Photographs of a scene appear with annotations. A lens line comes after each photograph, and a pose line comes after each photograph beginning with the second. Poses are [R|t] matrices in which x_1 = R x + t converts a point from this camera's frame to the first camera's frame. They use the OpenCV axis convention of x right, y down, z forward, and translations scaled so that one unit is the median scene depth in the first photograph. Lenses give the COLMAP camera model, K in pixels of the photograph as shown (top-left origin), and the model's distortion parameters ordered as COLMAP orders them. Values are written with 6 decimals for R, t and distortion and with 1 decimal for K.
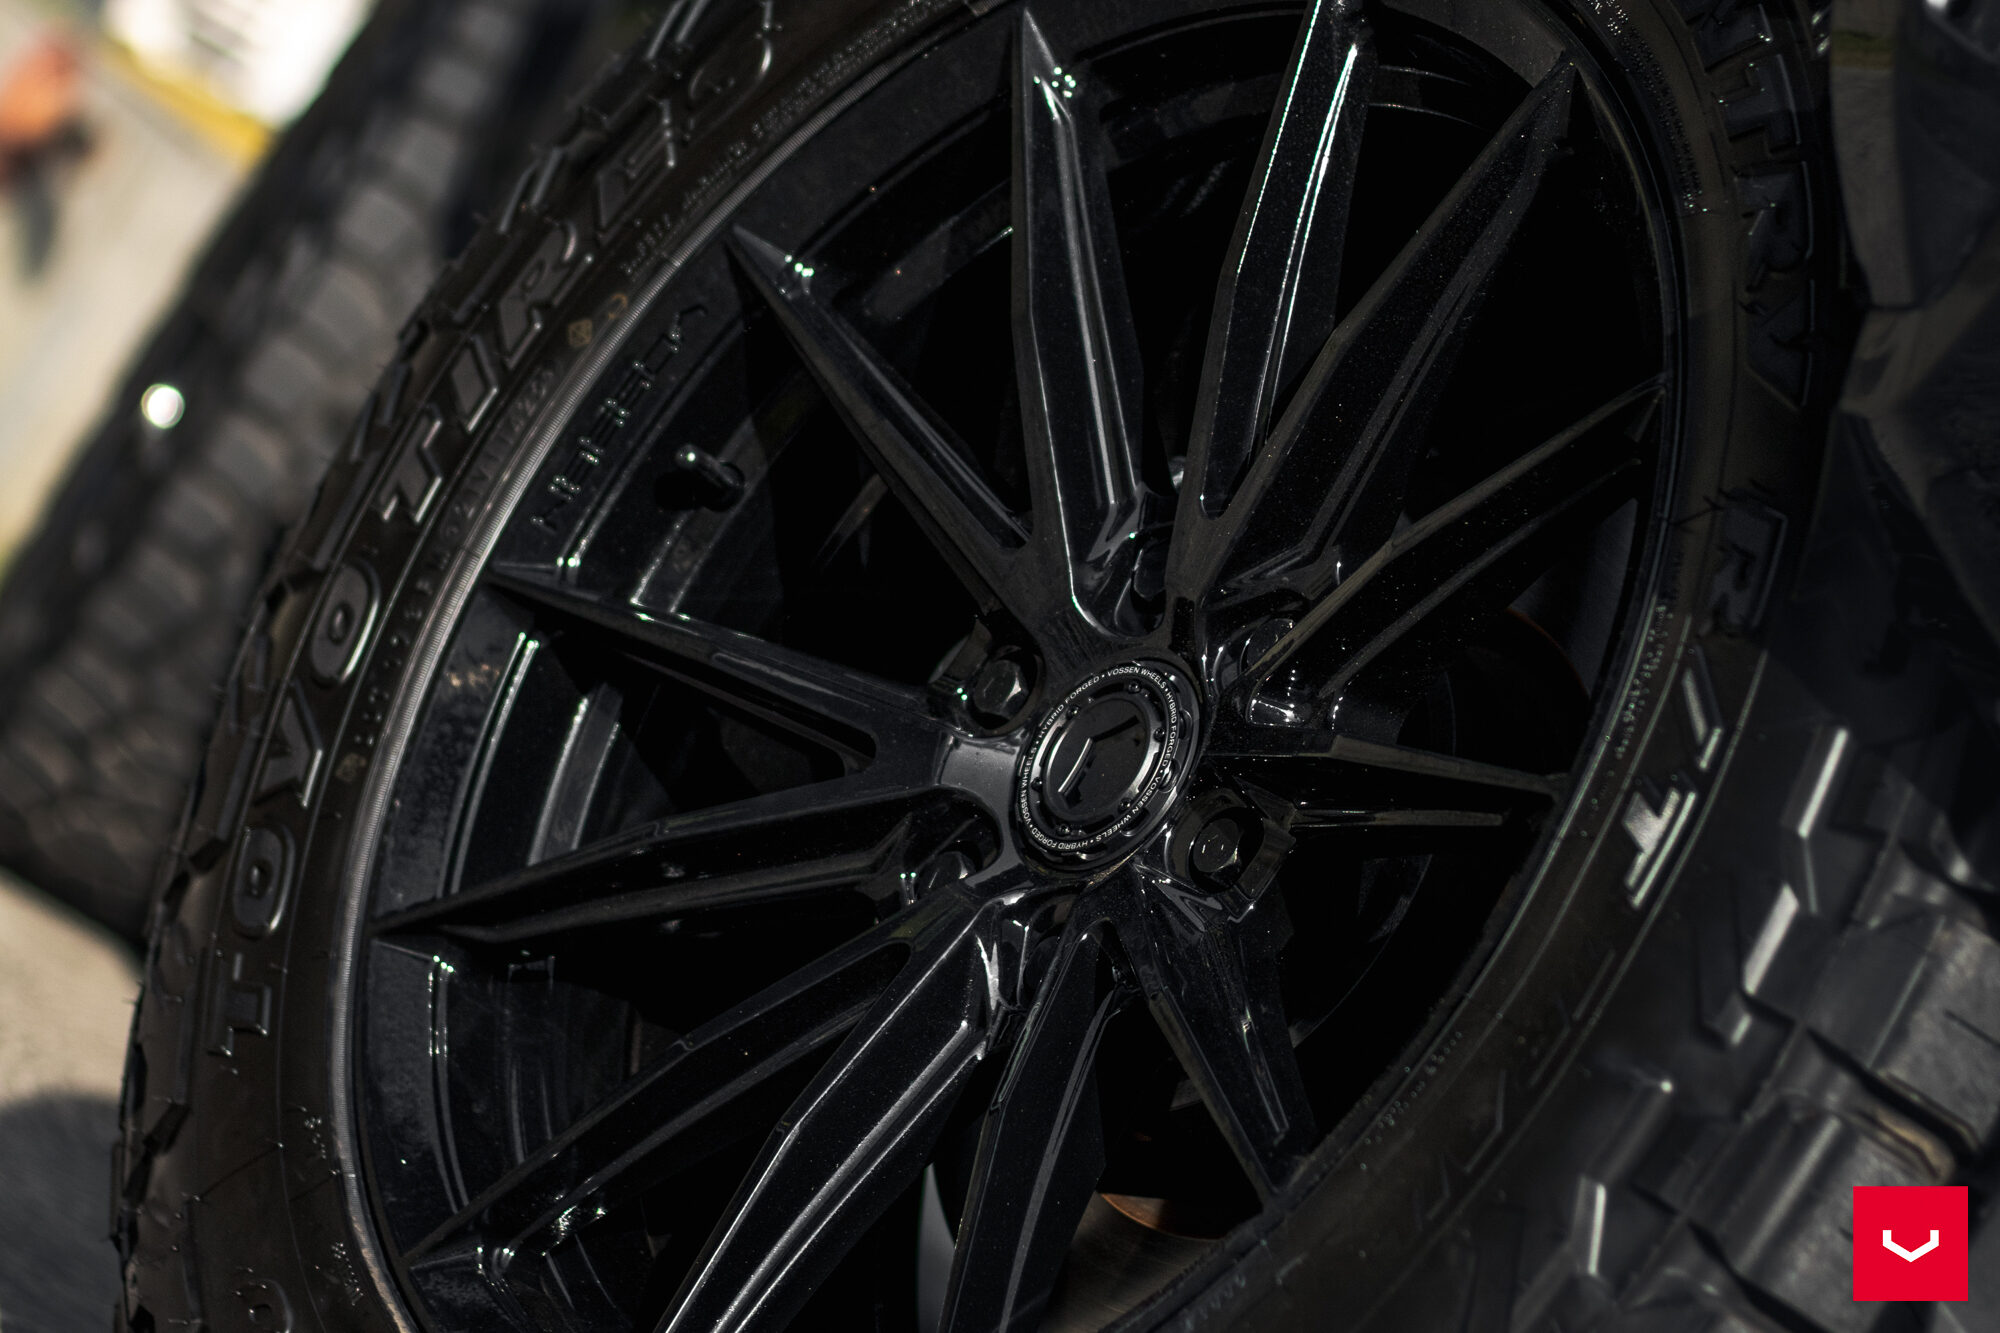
lens RADIAL K [[7273.9, 0, 1004.1], [0, 7273.9, 664.9], [0, 0, 1]] dist [0.178805, 0.000000]
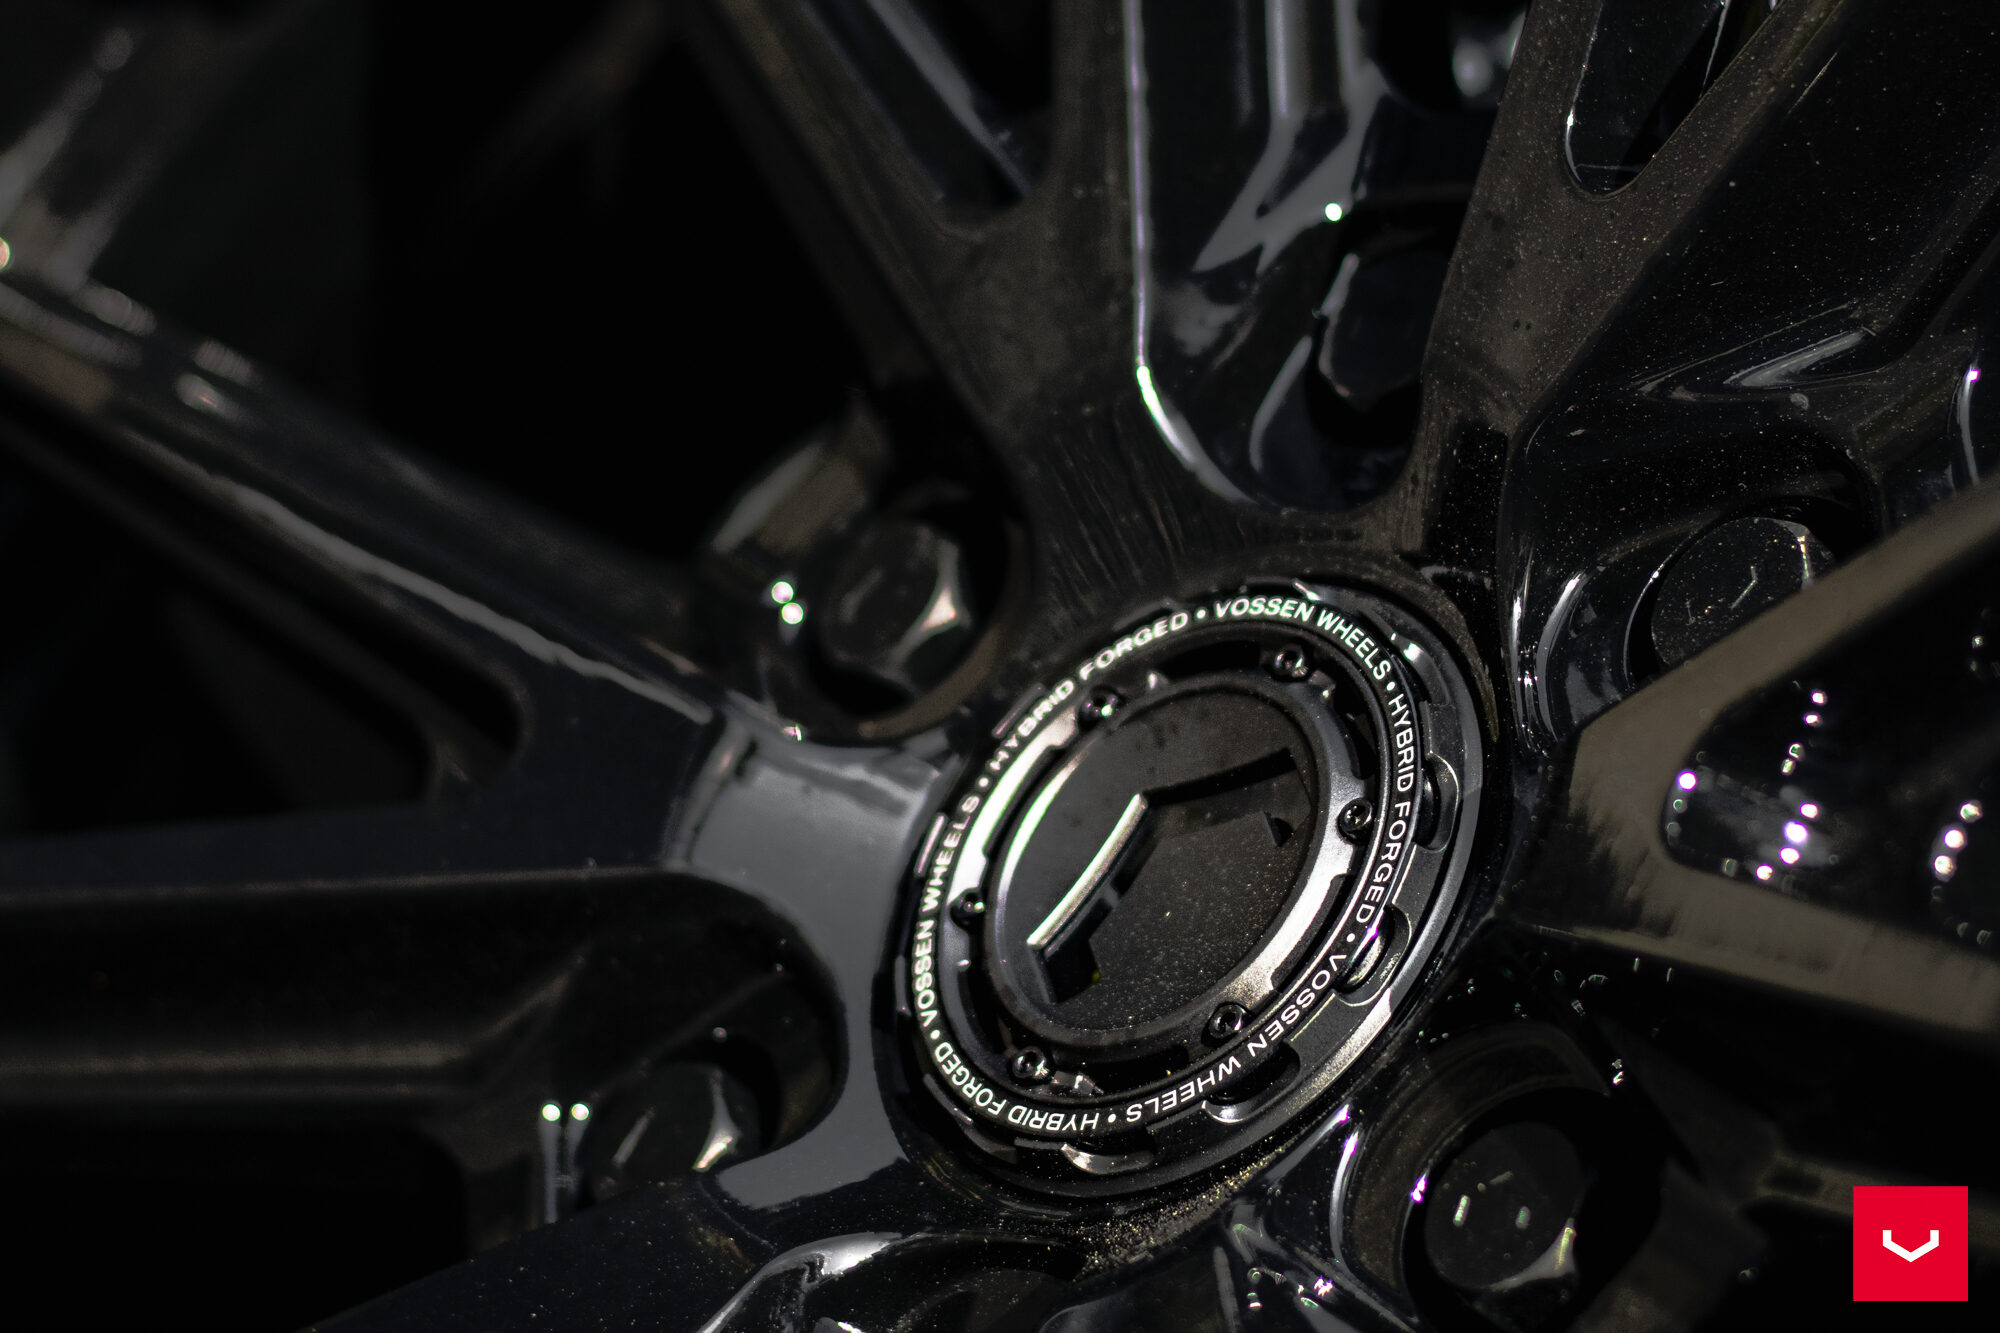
lens RADIAL K [[7273.9, 0, 1001.0], [0, 7273.9, 664.0], [0, 0, 1]] dist [0.178805, 0.000000]
pose [[0.992349, 0.122934, 0.011454, 0.000769], [-0.123305, 0.991516, 0.041132, -0.008958], [-0.006300, -0.042229, 0.999088, 0.664422]]
